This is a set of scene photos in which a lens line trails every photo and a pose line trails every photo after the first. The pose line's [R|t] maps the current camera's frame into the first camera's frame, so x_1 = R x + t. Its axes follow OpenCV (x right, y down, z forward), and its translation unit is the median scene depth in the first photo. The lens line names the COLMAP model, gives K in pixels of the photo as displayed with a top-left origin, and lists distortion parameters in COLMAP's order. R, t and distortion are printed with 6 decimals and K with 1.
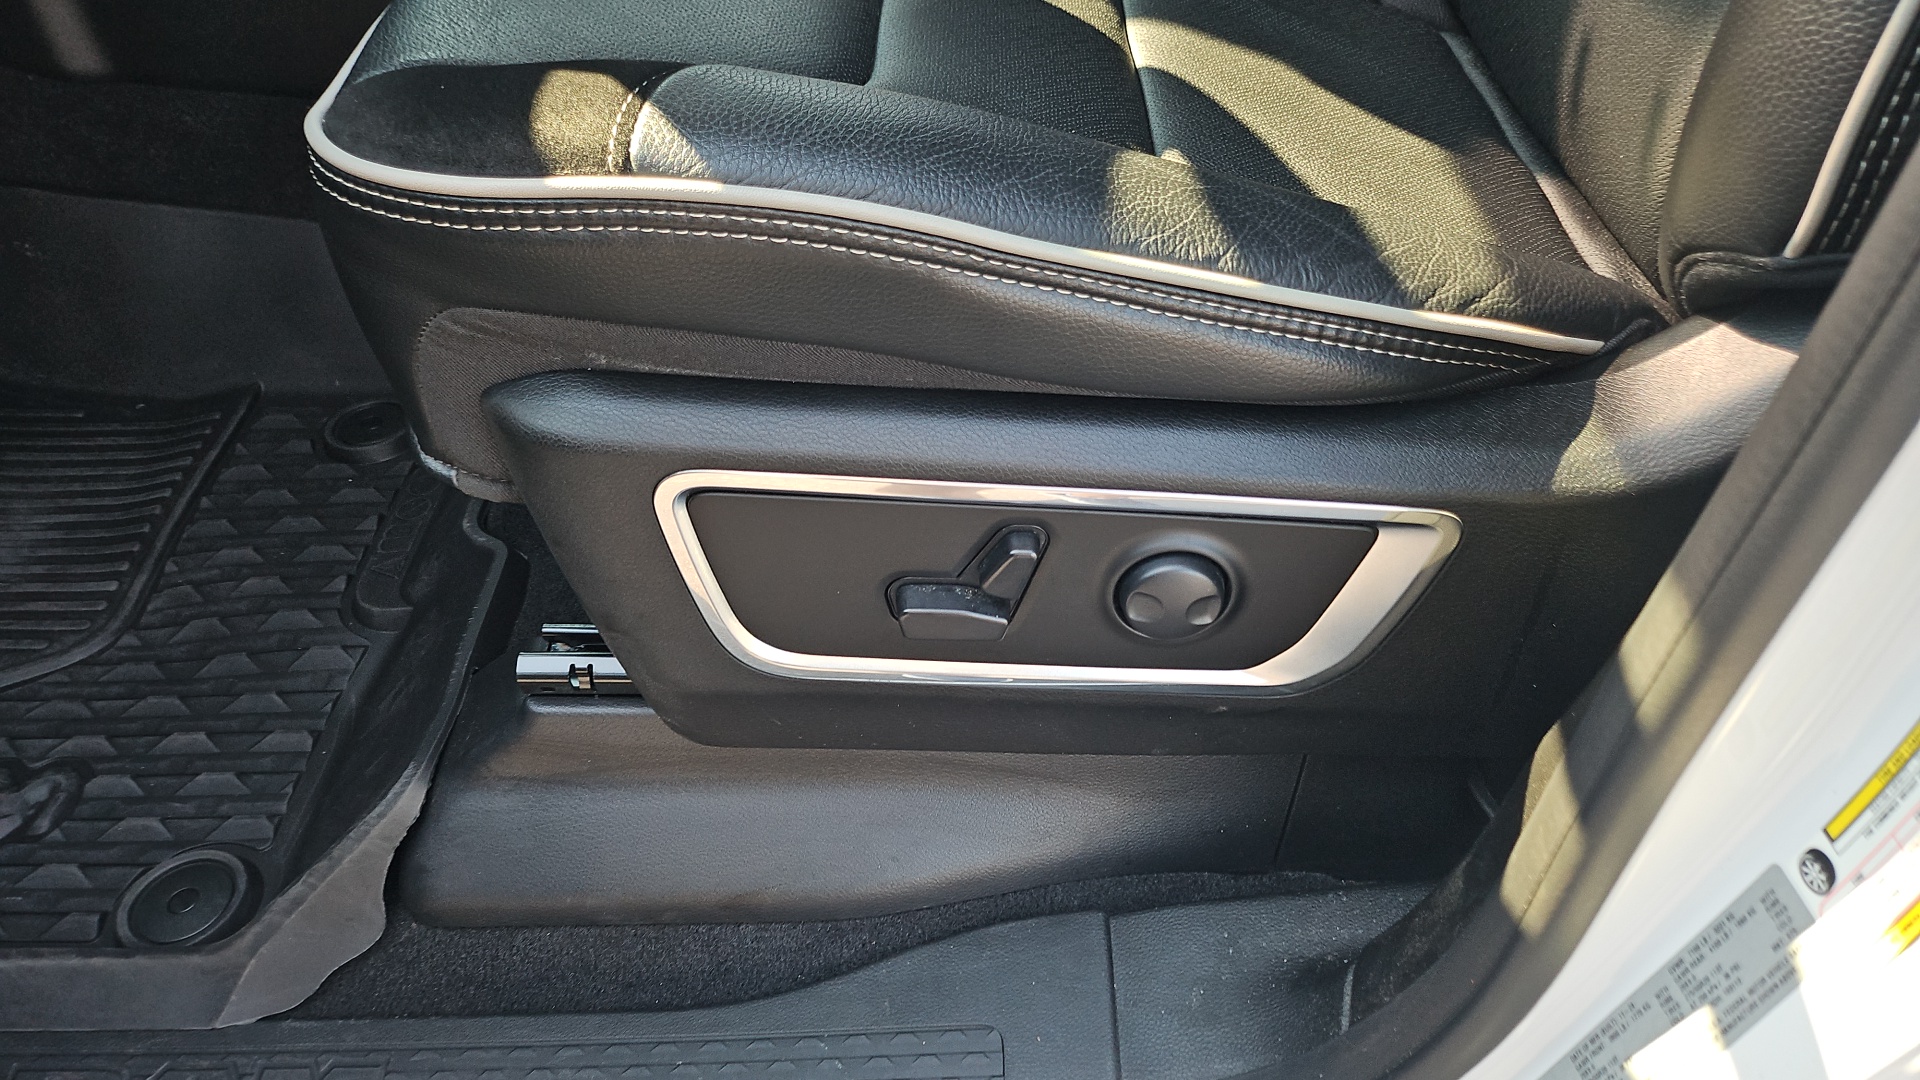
lens RADIAL K [[1354.3, 0, 985.9], [0, 1354.3, 576.3], [0, 0, 1]] dist [0.061708, -0.071494]
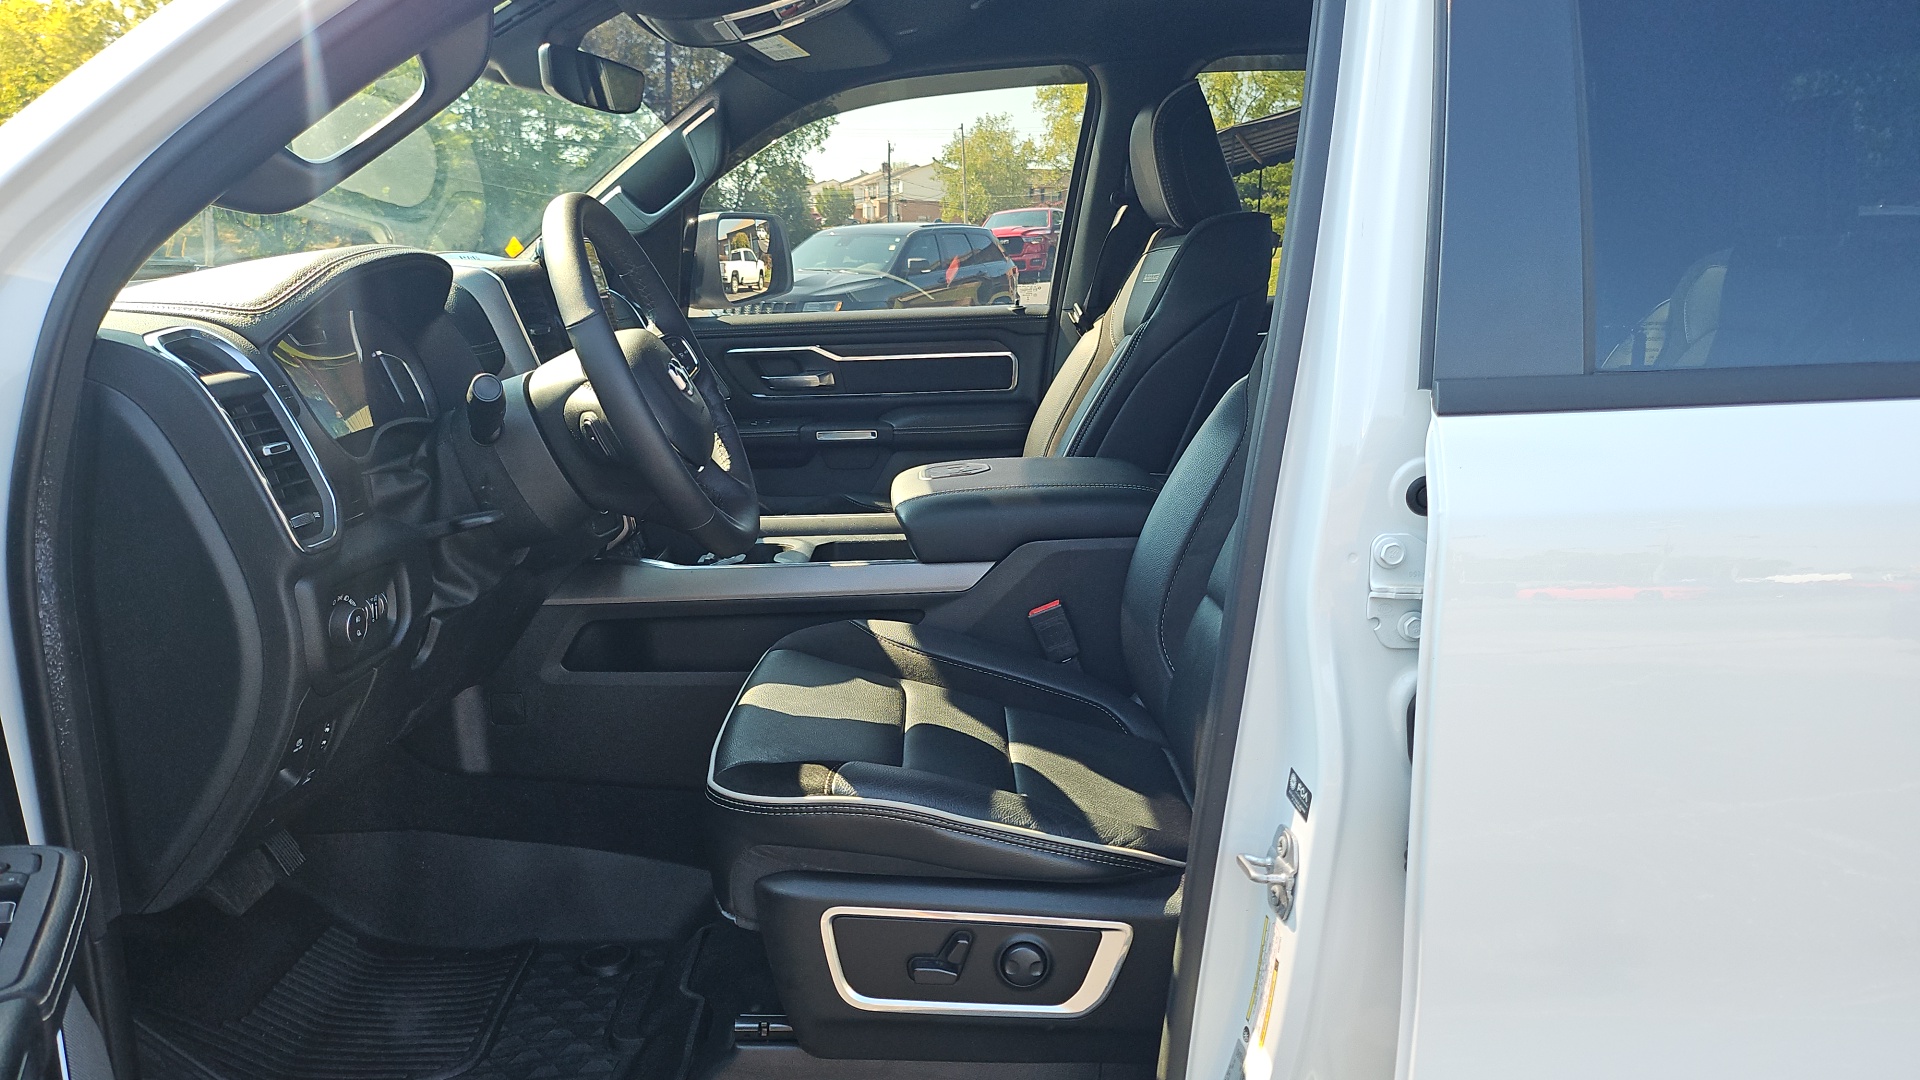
lens RADIAL K [[1354.3, 0, 963.6], [0, 1354.3, 535.3], [0, 0, 1]] dist [0.061708, -0.071494]
pose [[0.999905, -0.003909, 0.013247, -0.002265], [0.010061, 0.863243, -0.504689, 0.635422], [-0.009463, 0.504774, 0.863200, -1.649620]]
